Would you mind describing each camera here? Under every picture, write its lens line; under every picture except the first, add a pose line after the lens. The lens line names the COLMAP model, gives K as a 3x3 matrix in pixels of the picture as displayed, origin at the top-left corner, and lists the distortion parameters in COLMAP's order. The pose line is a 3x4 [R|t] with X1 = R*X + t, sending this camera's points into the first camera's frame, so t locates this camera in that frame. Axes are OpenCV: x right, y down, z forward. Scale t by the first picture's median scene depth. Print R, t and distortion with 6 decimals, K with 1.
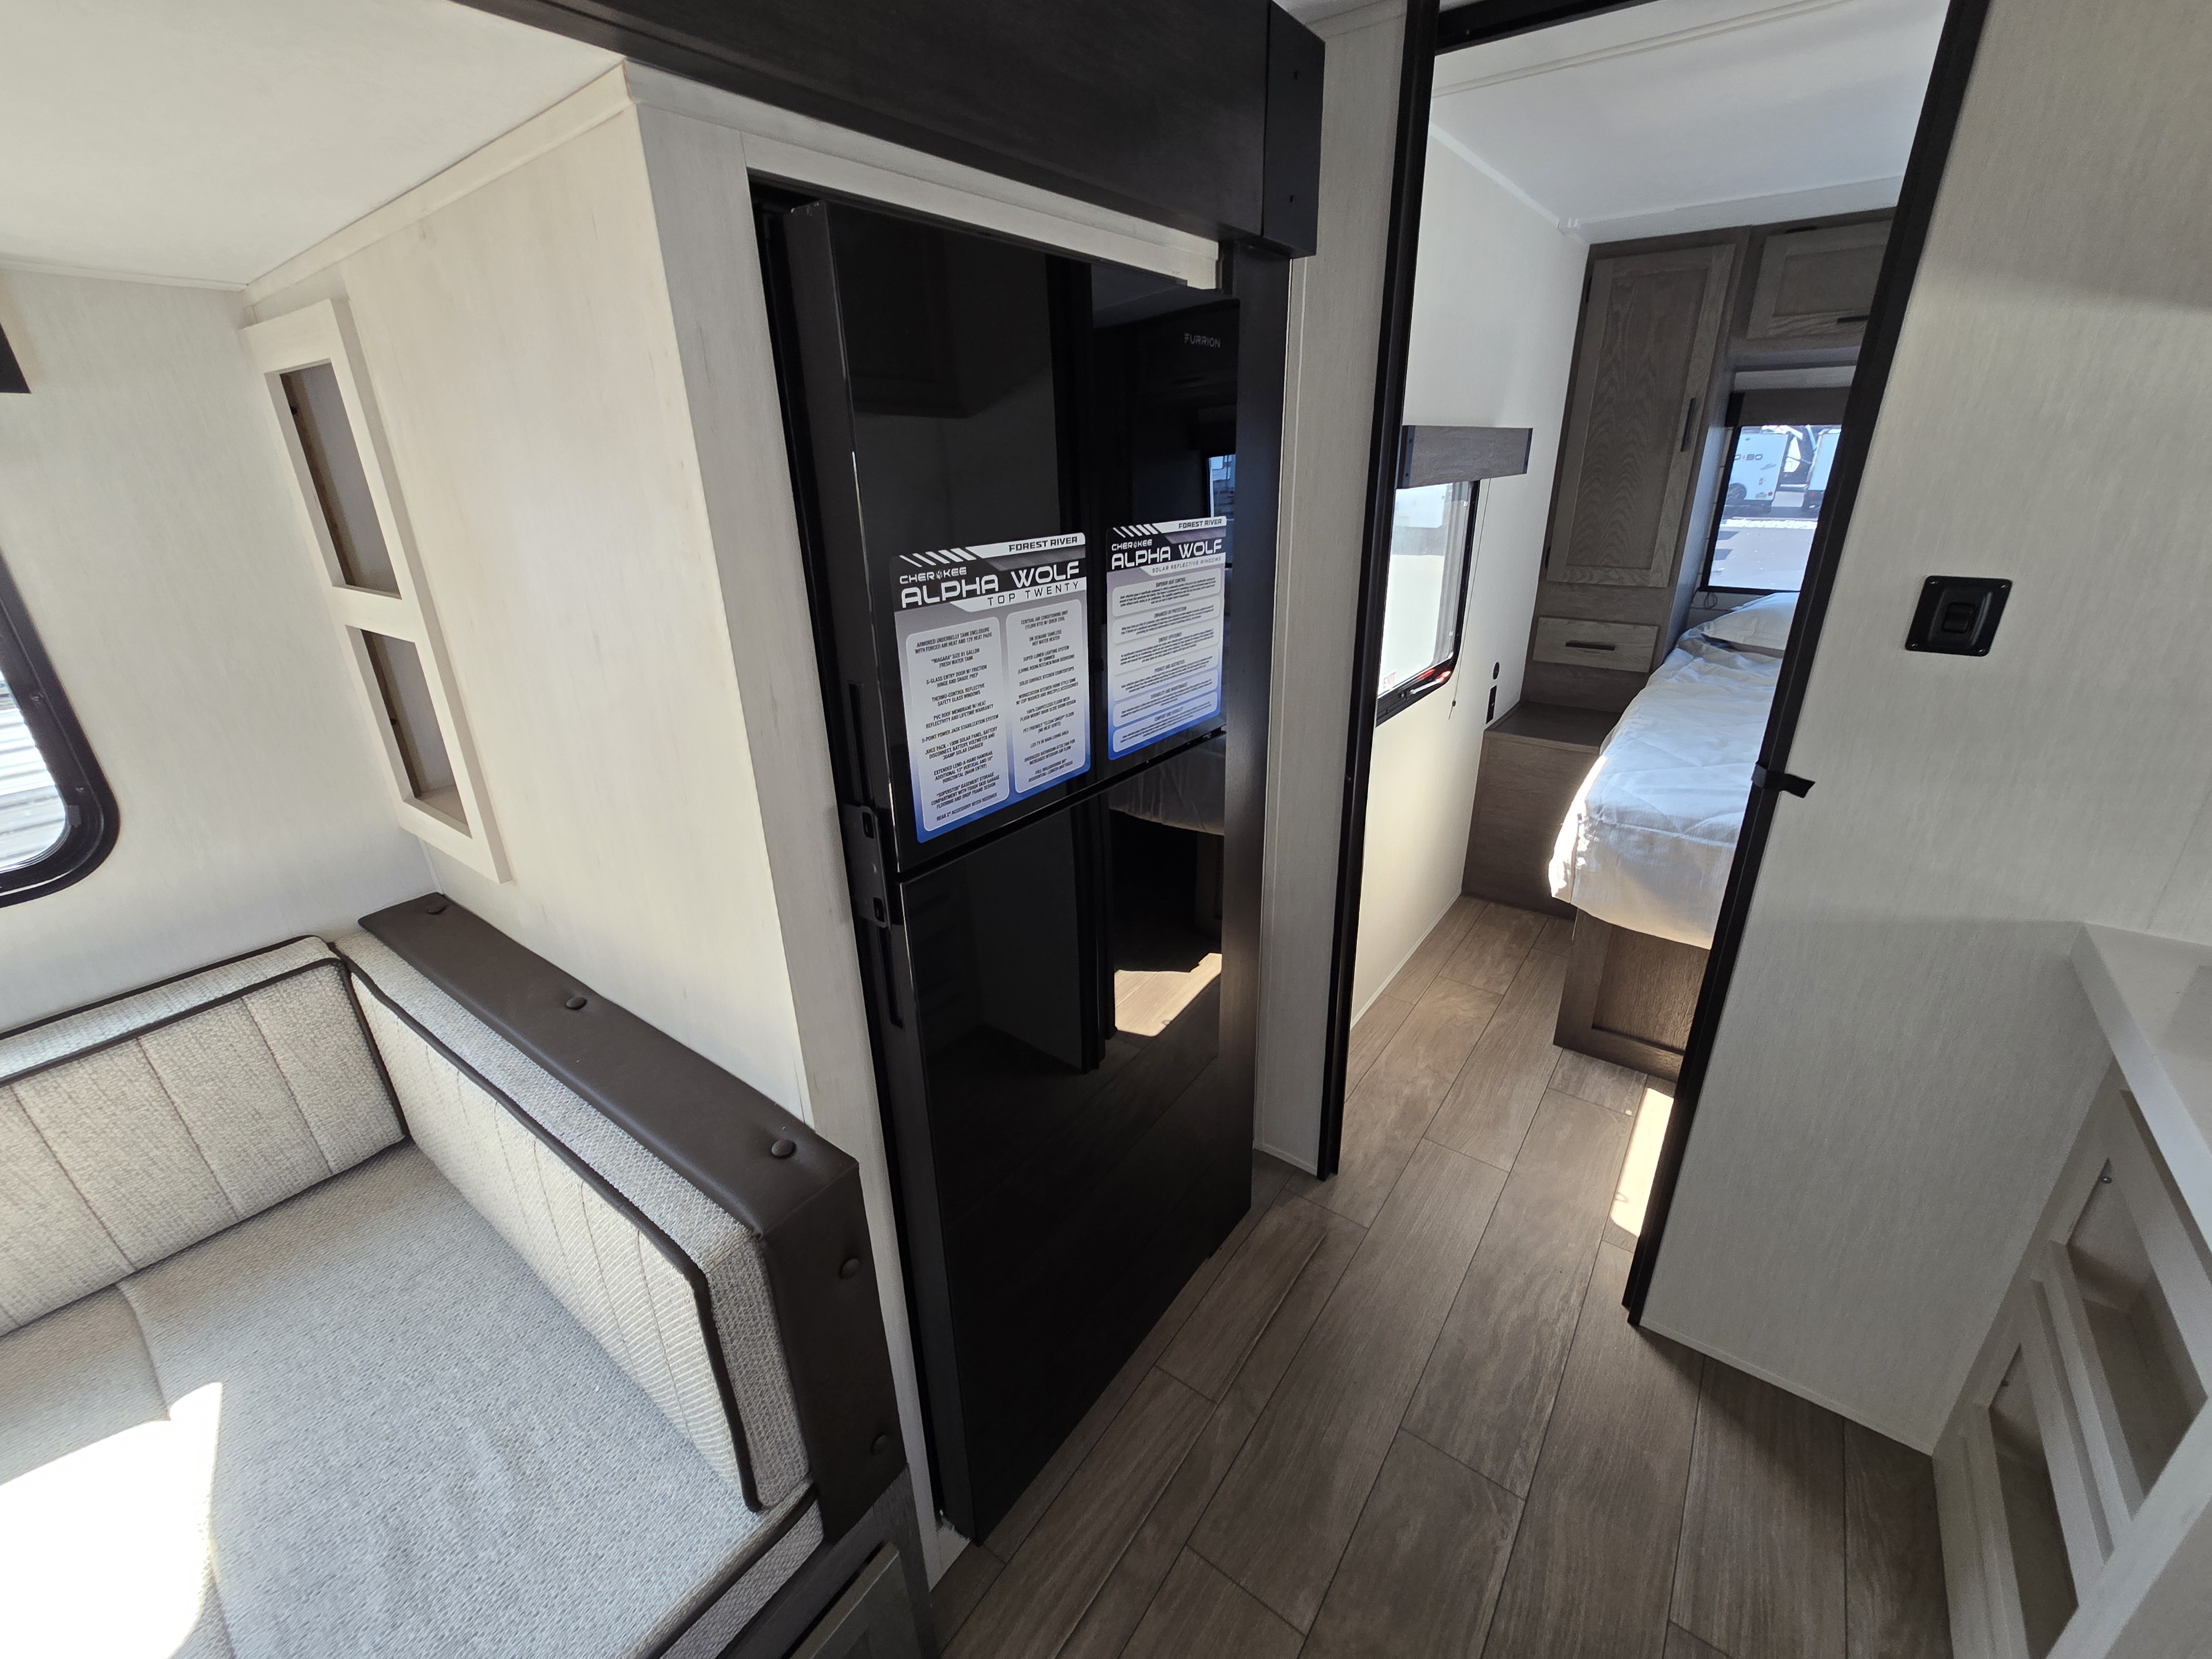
lens RADIAL K [[917.0, 0, 1094.9], [0, 917.0, 816.3], [0, 0, 1]] dist [-0.007985, 0.003335]
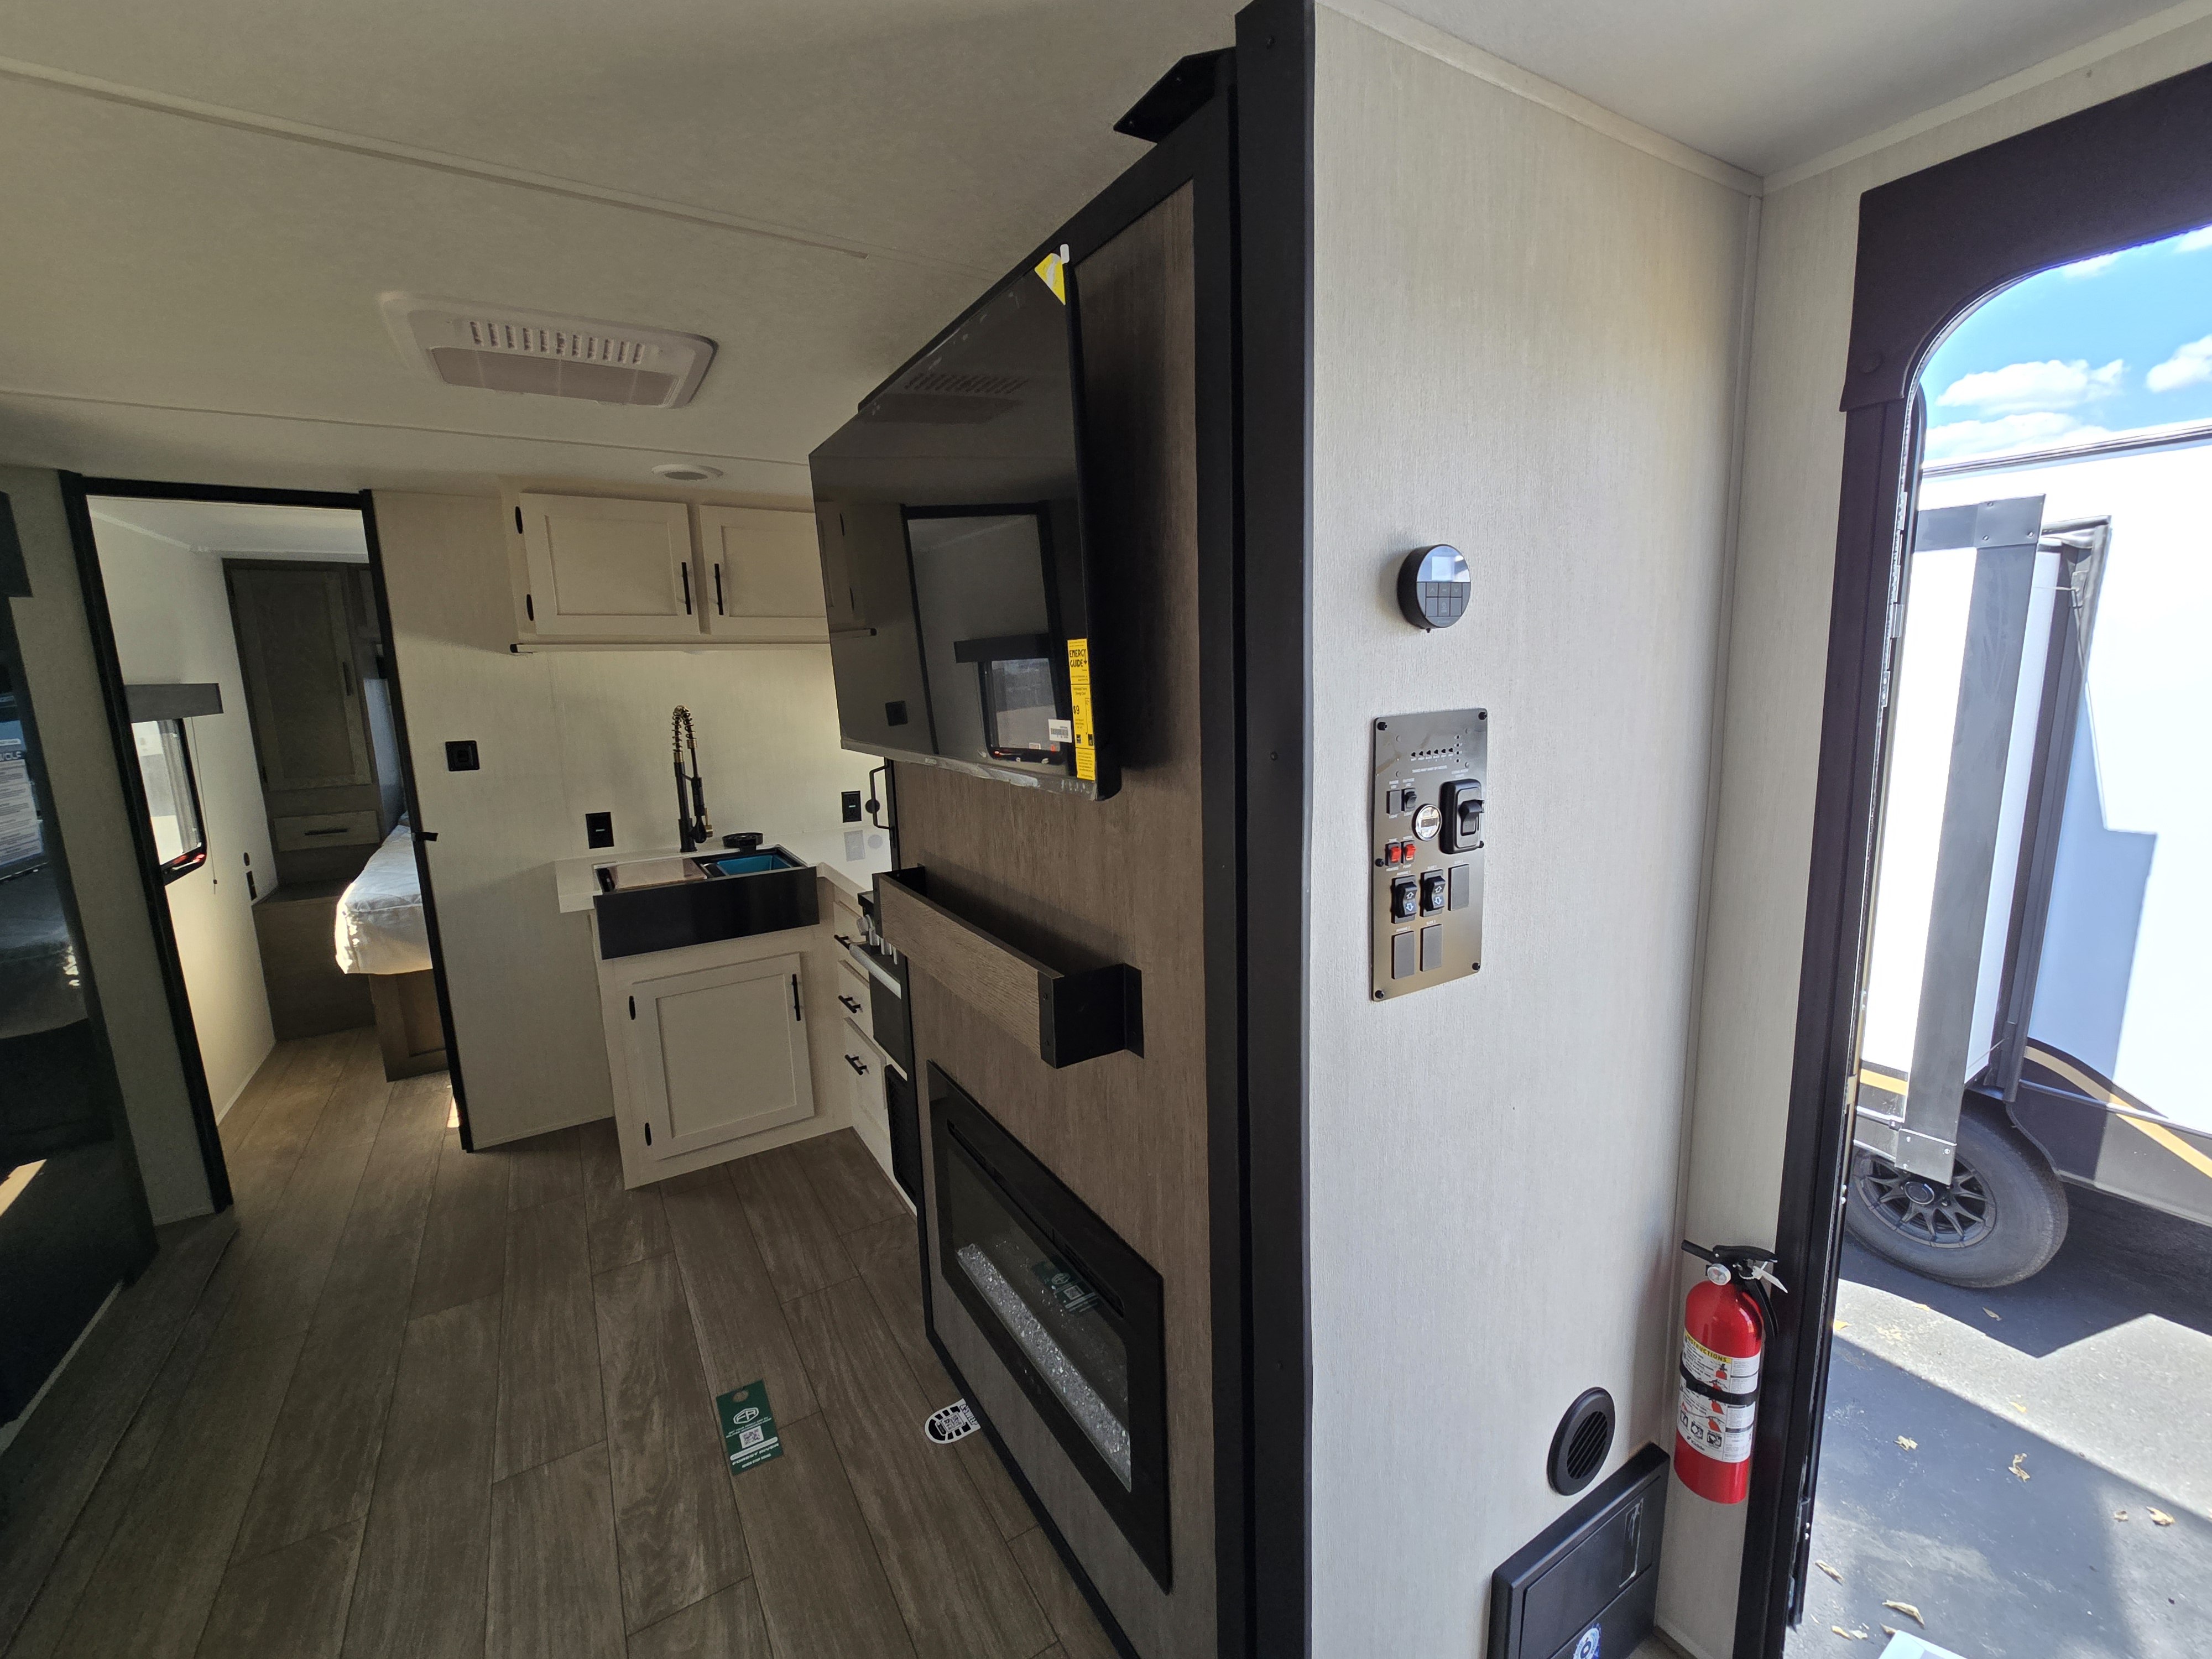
lens RADIAL K [[917.0, 0, 1108.6], [0, 917.0, 814.4], [0, 0, 1]] dist [-0.007985, 0.003335]
pose [[0.369270, -0.139578, 0.918780, -0.582568], [0.358305, 0.933602, -0.002178, 0.453517], [-0.857471, 0.330008, 0.394763, -1.158685]]
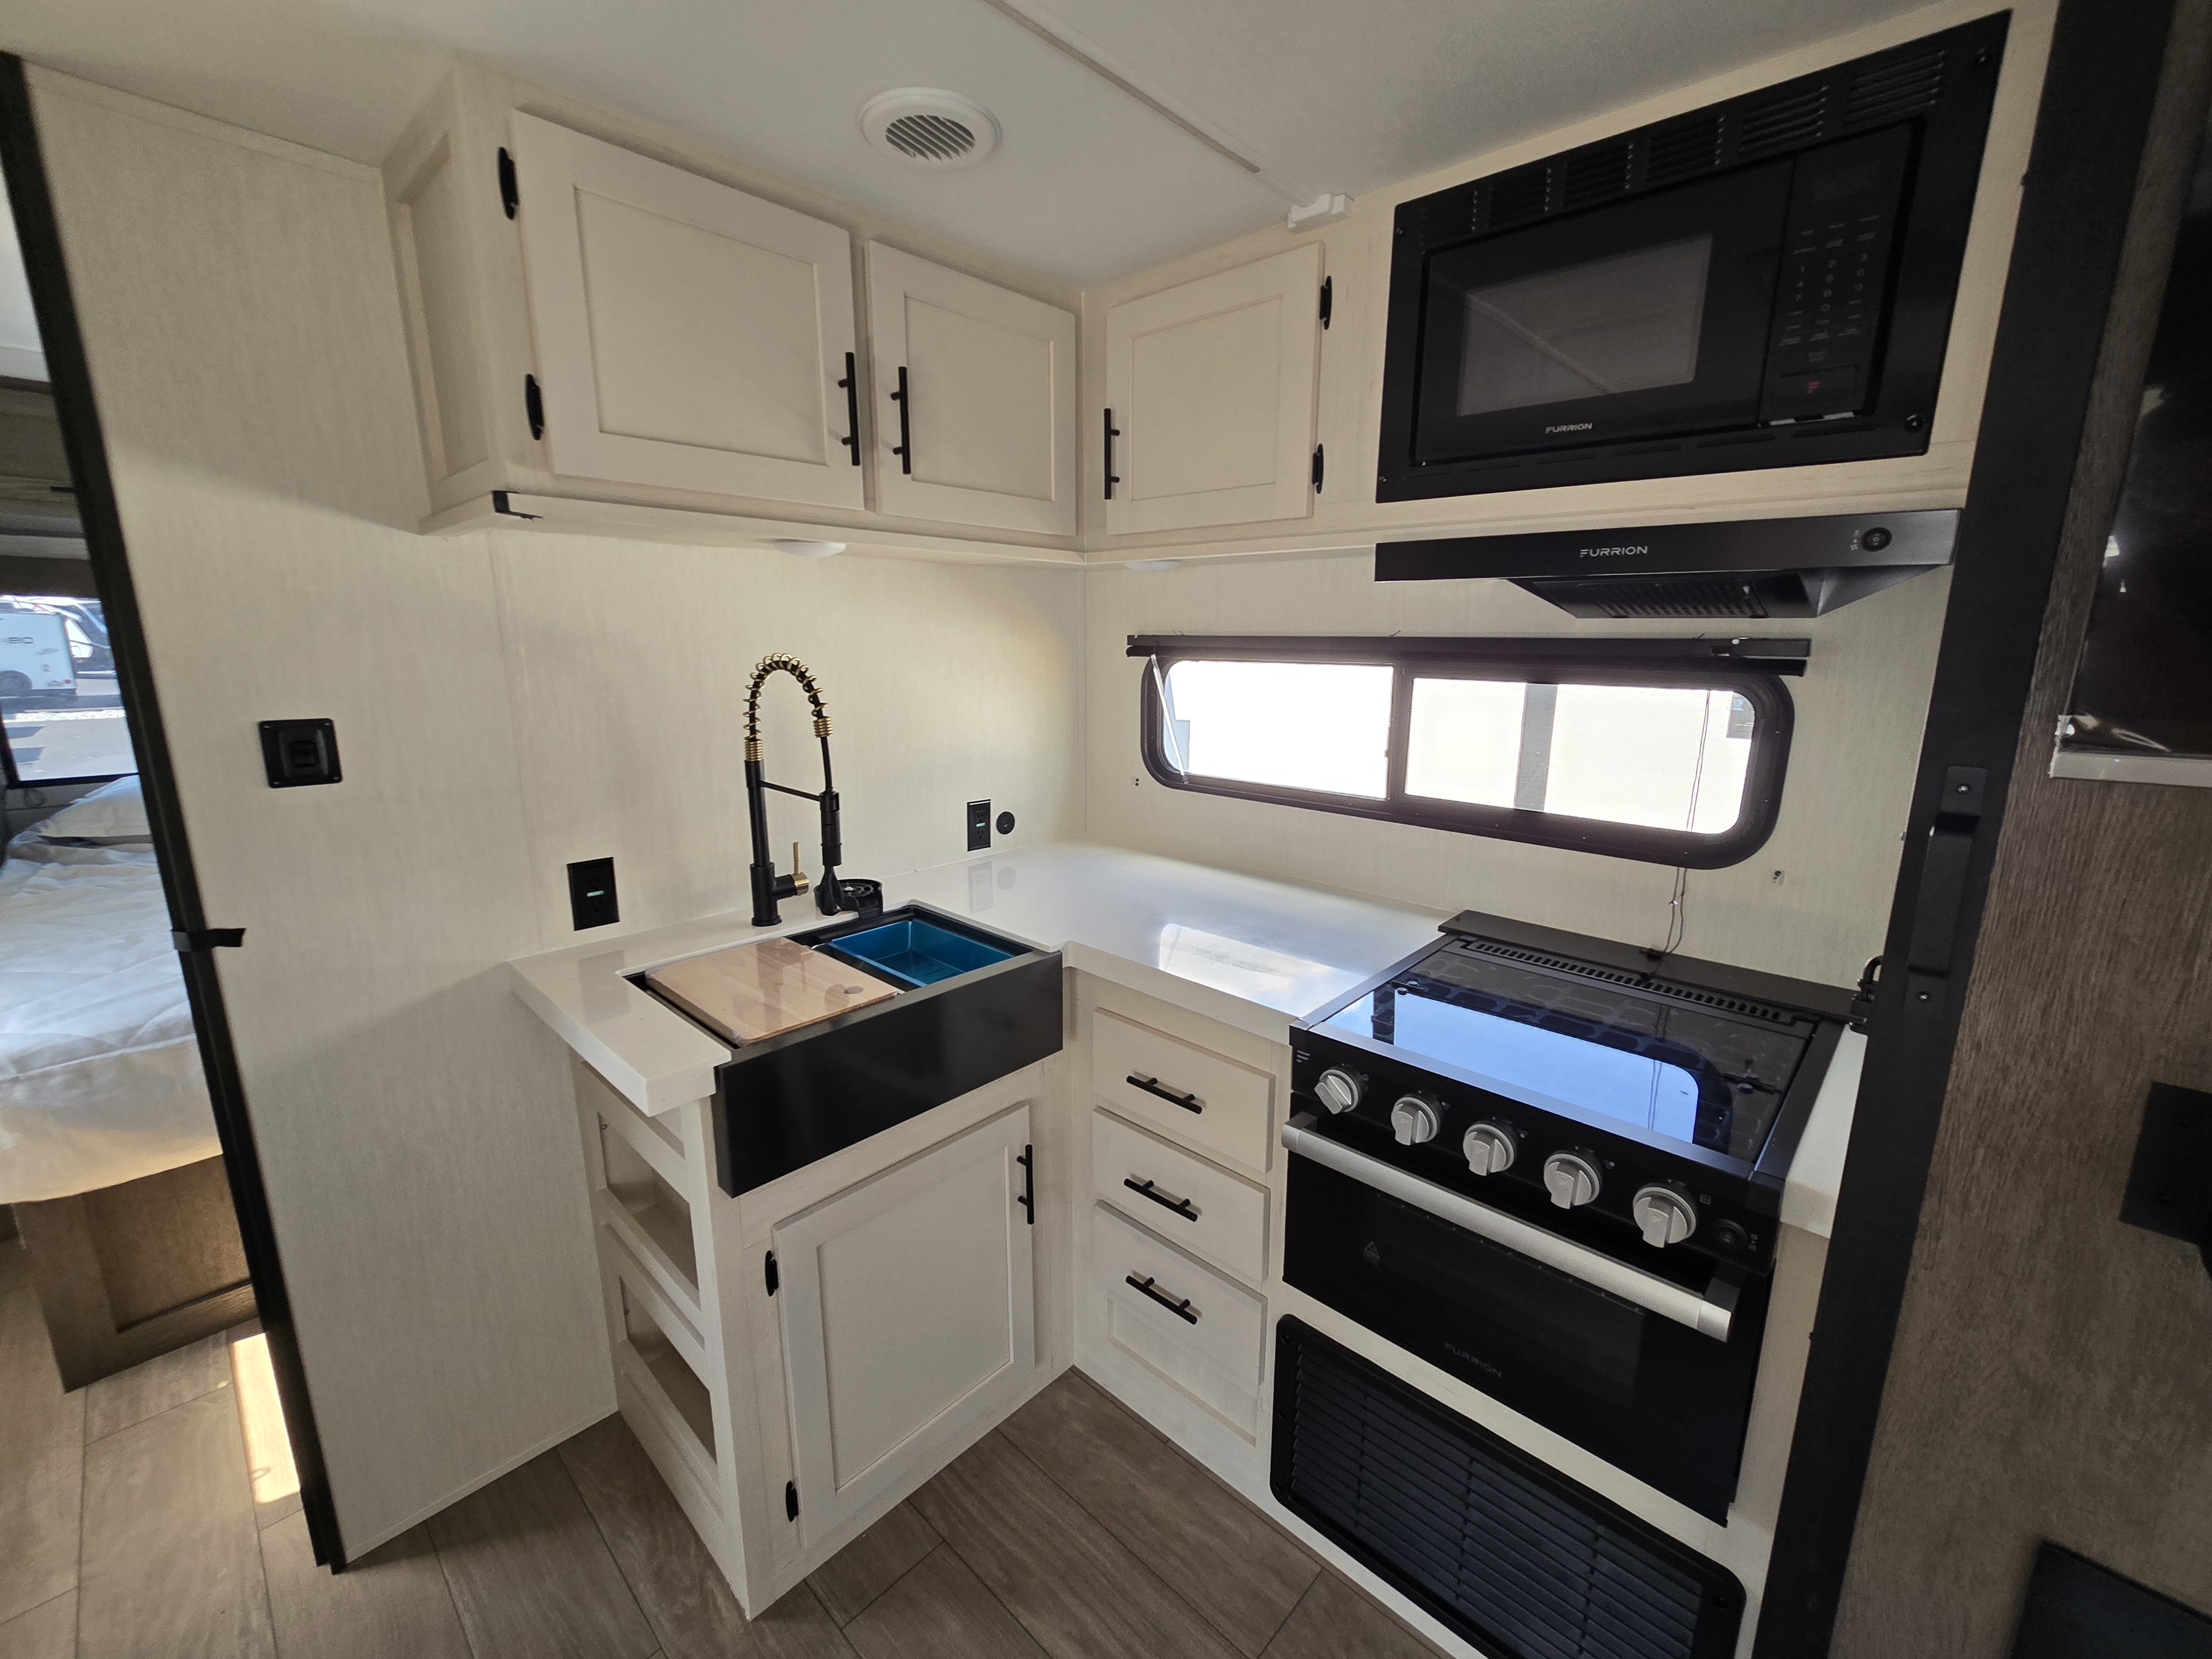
lens RADIAL K [[917.0, 0, 1111.1], [0, 917.0, 825.2], [0, 0, 1]] dist [-0.007985, 0.003335]
pose [[0.115457, -0.185891, 0.975763, -0.046993], [0.356271, 0.924723, 0.134011, 0.054315], [-0.927222, 0.332163, 0.172993, -0.075095]]
